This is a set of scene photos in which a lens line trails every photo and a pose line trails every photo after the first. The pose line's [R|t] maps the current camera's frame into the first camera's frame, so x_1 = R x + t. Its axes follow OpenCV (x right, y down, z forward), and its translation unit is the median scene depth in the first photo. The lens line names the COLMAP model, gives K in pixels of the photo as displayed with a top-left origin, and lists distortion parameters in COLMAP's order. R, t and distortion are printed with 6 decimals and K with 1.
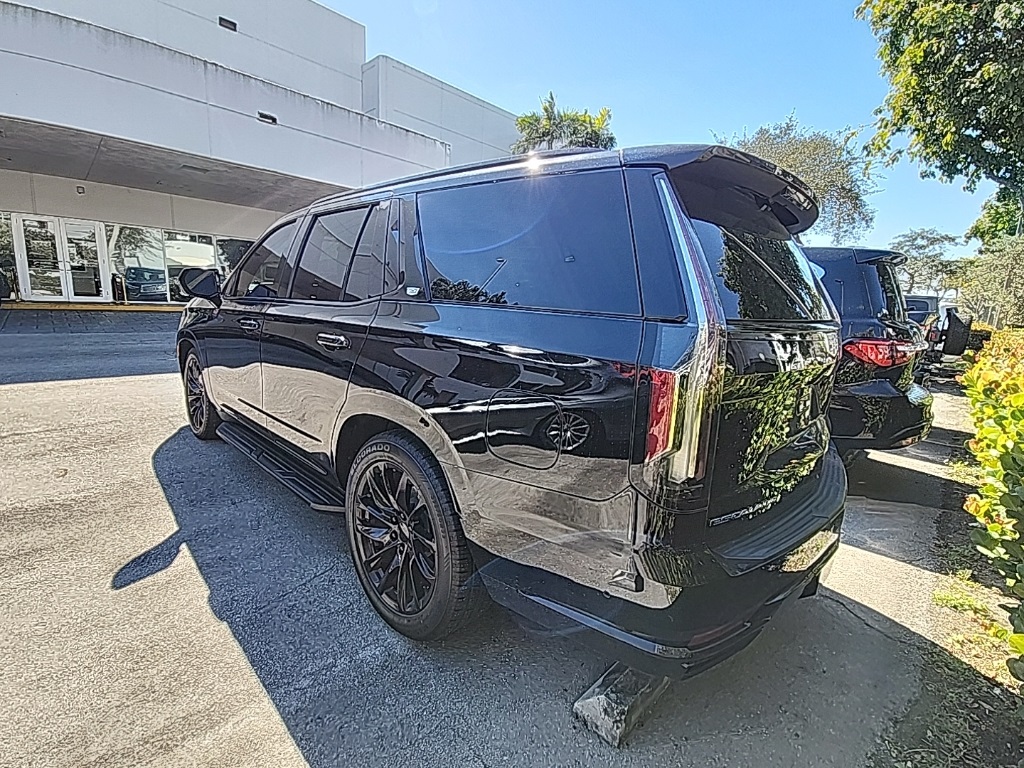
lens RADIAL K [[456.8, 0, 513.8], [0, 456.8, 377.4], [0, 0, 1]] dist [0.010372, -0.008693]
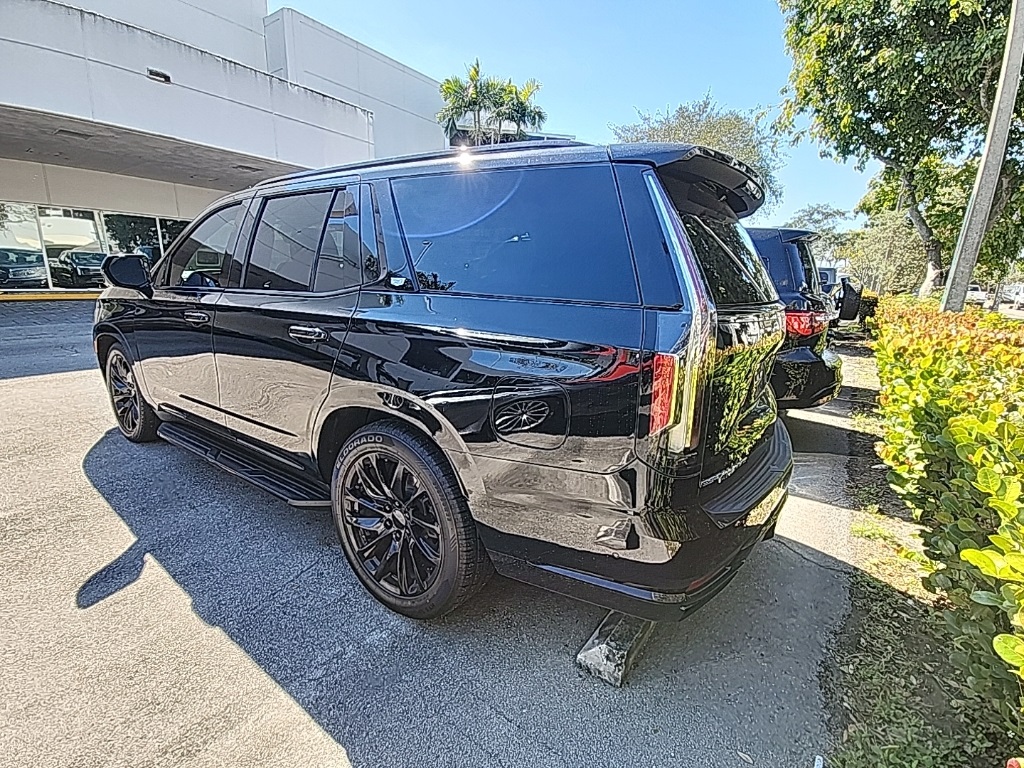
lens RADIAL K [[456.8, 0, 516.7], [0, 456.8, 382.0], [0, 0, 1]] dist [0.010372, -0.008693]
pose [[0.988275, -0.053185, 0.143119, -0.099175], [0.044663, 0.997069, 0.062115, -0.017304], [-0.146003, -0.054995, 0.987754, -0.027223]]
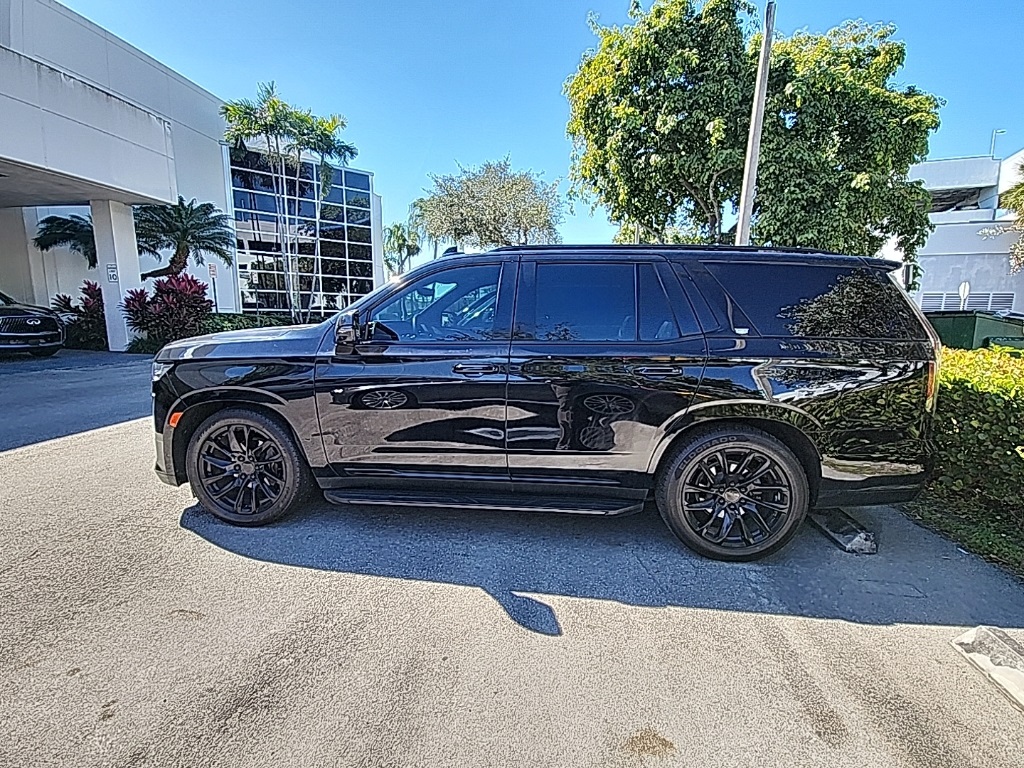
lens RADIAL K [[456.8, 0, 493.2], [0, 456.8, 379.3], [0, 0, 1]] dist [0.010372, -0.008693]
pose [[0.793680, -0.128116, 0.594692, -1.480661], [0.128328, 0.990834, 0.042190, -0.164511], [-0.594646, 0.042831, 0.802846, 0.237738]]
